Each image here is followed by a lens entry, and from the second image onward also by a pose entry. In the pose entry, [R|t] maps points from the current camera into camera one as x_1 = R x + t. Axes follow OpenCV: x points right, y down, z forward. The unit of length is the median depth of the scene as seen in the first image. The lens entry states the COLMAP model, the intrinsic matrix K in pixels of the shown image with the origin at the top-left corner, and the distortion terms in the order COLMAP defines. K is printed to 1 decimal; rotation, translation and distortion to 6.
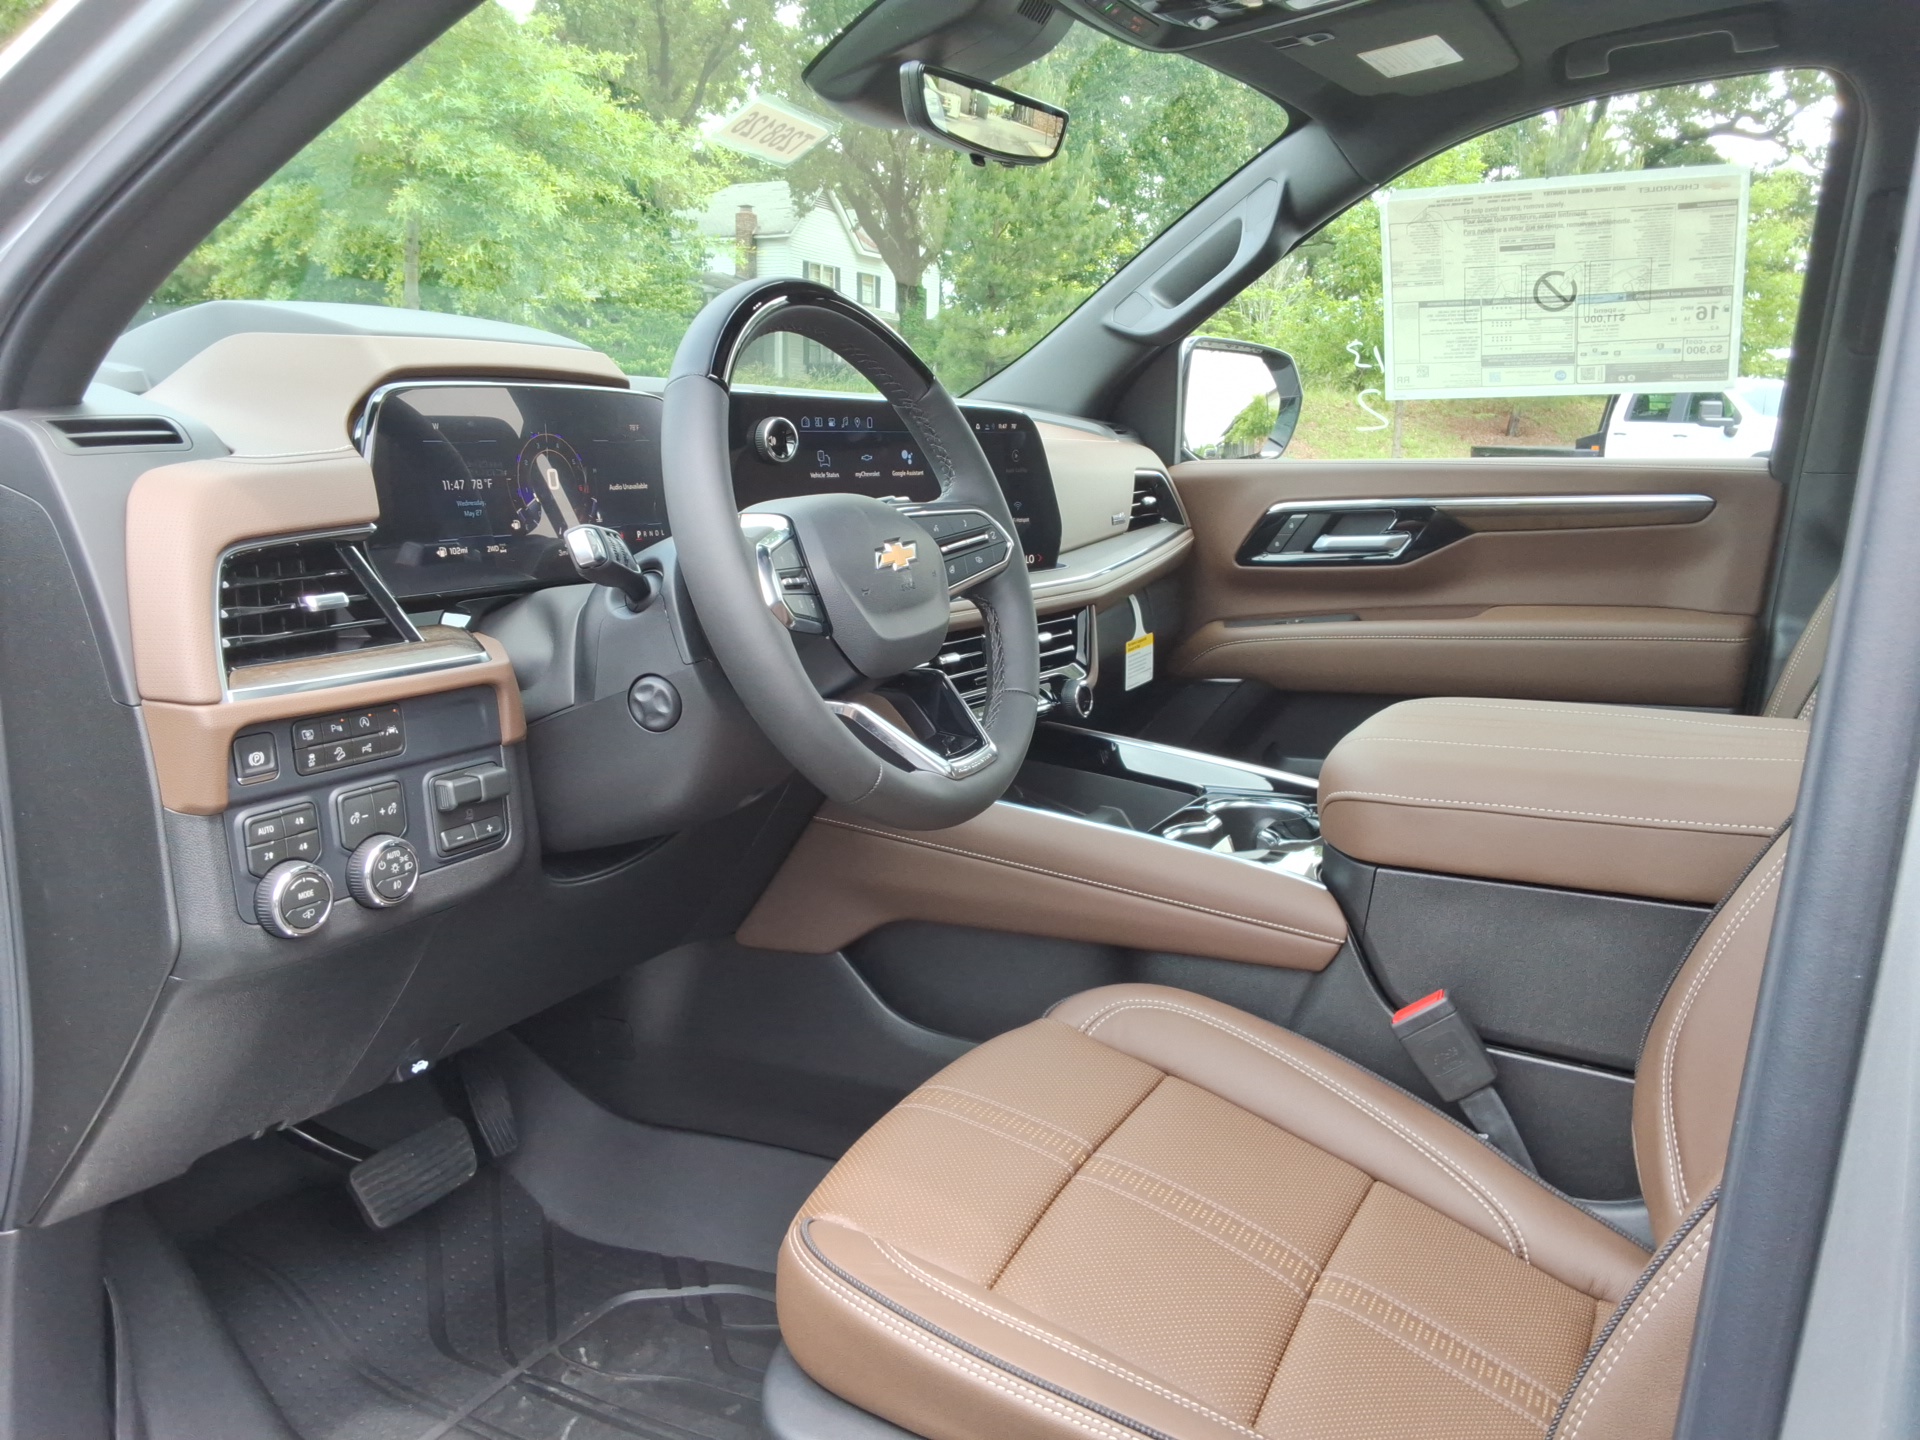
lens RADIAL K [[1543.4, 0, 971.3], [0, 1543.4, 703.6], [0, 0, 1]] dist [0.113304, -0.182274]
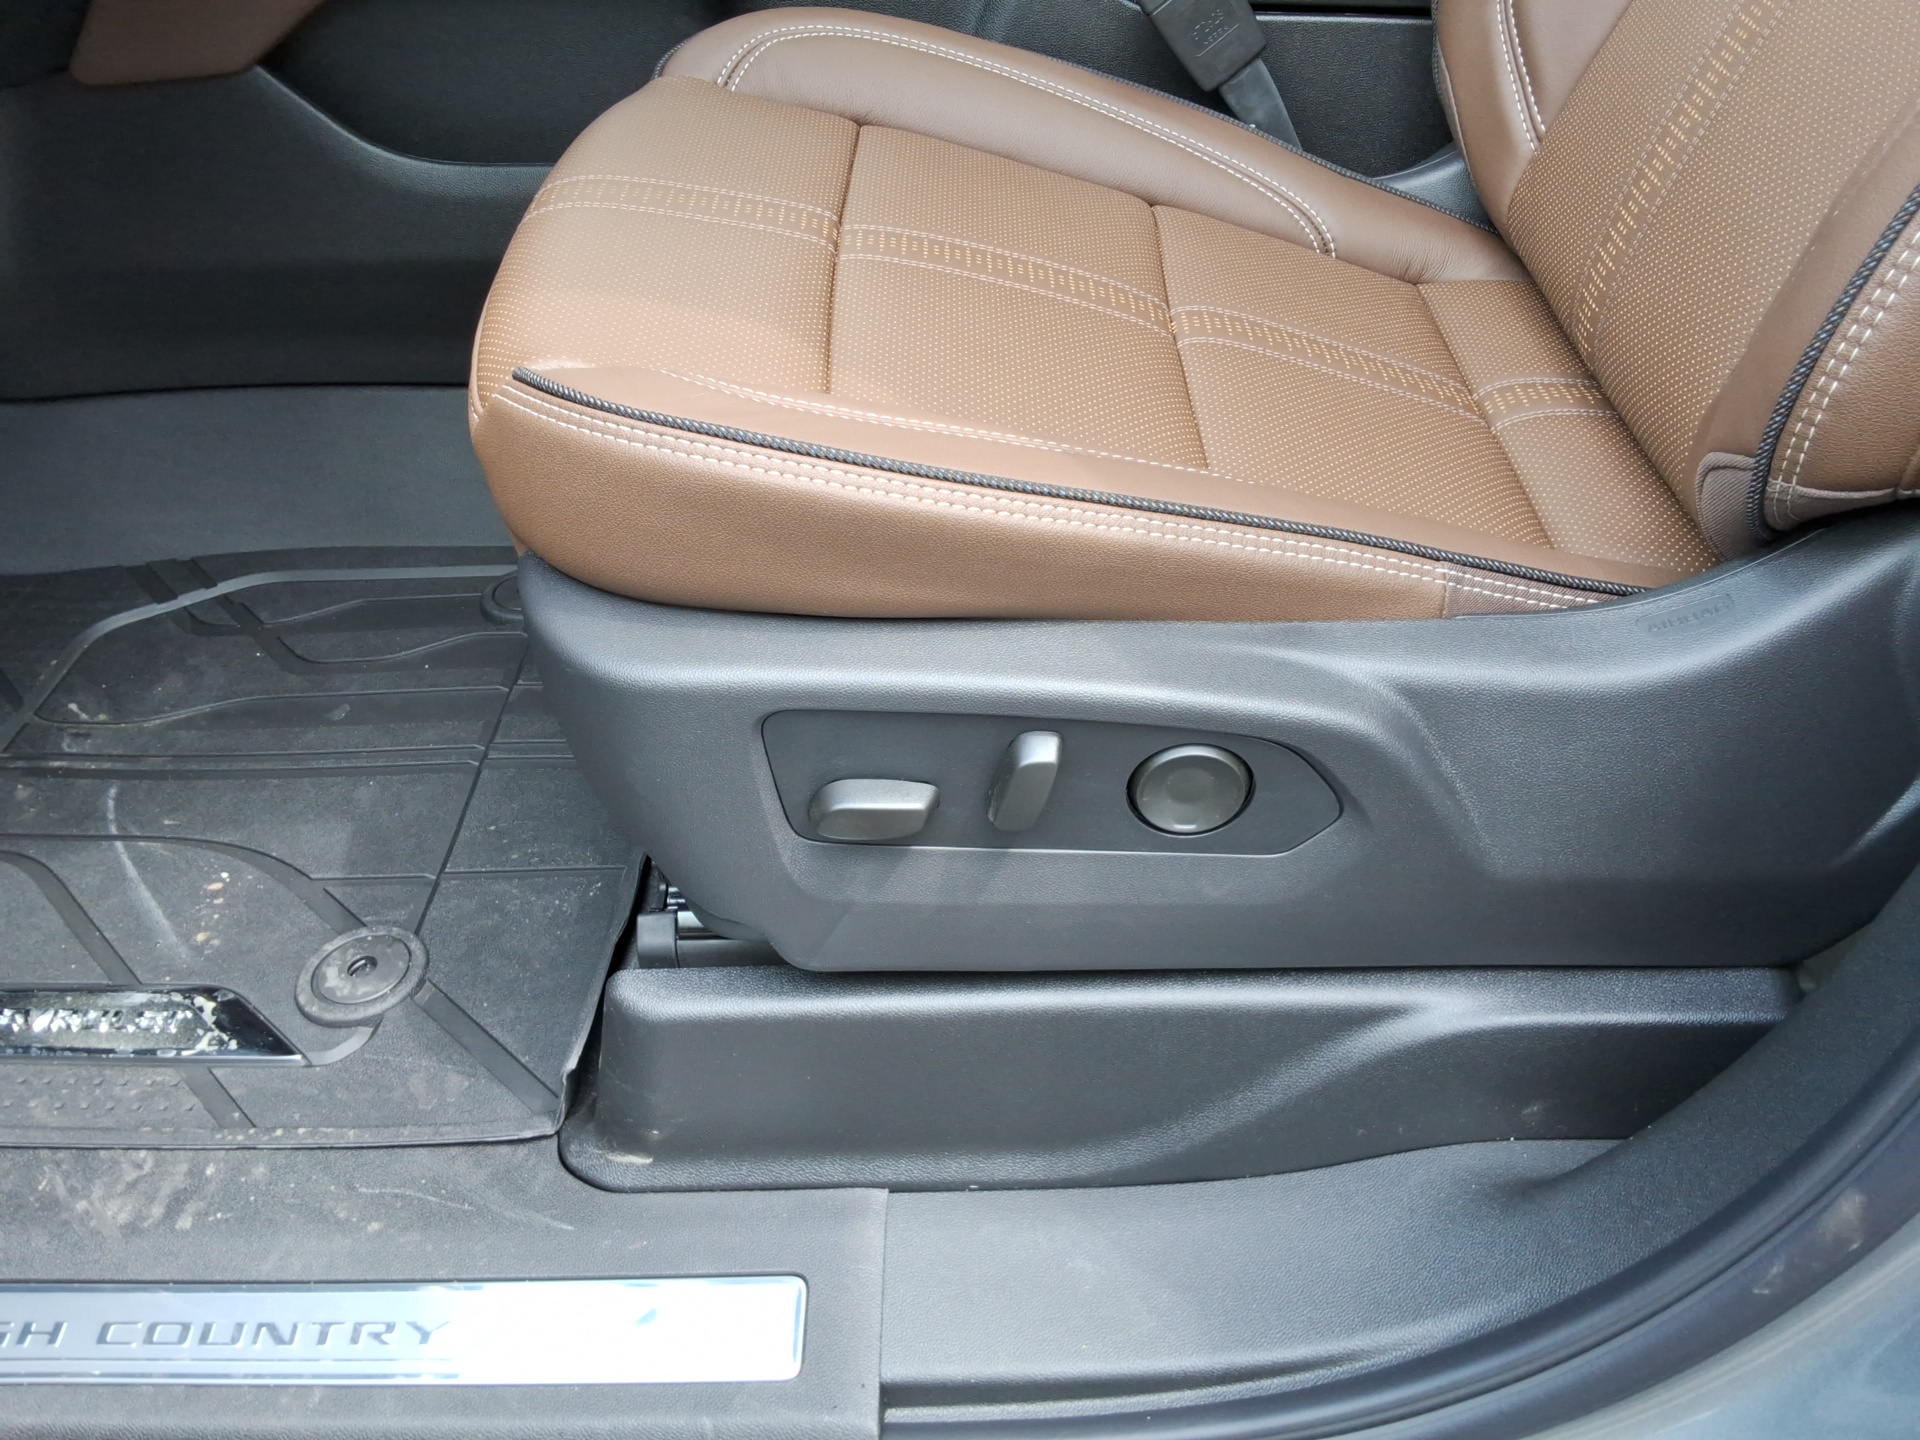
lens RADIAL K [[1543.4, 0, 971.3], [0, 1543.4, 703.6], [0, 0, 1]] dist [0.113304, -0.182274]
pose [[0.891277, -0.292110, 0.346838, -0.147873], [0.098363, 0.871202, 0.480969, 0.126901], [-0.442662, -0.394561, 0.805215, 0.289697]]
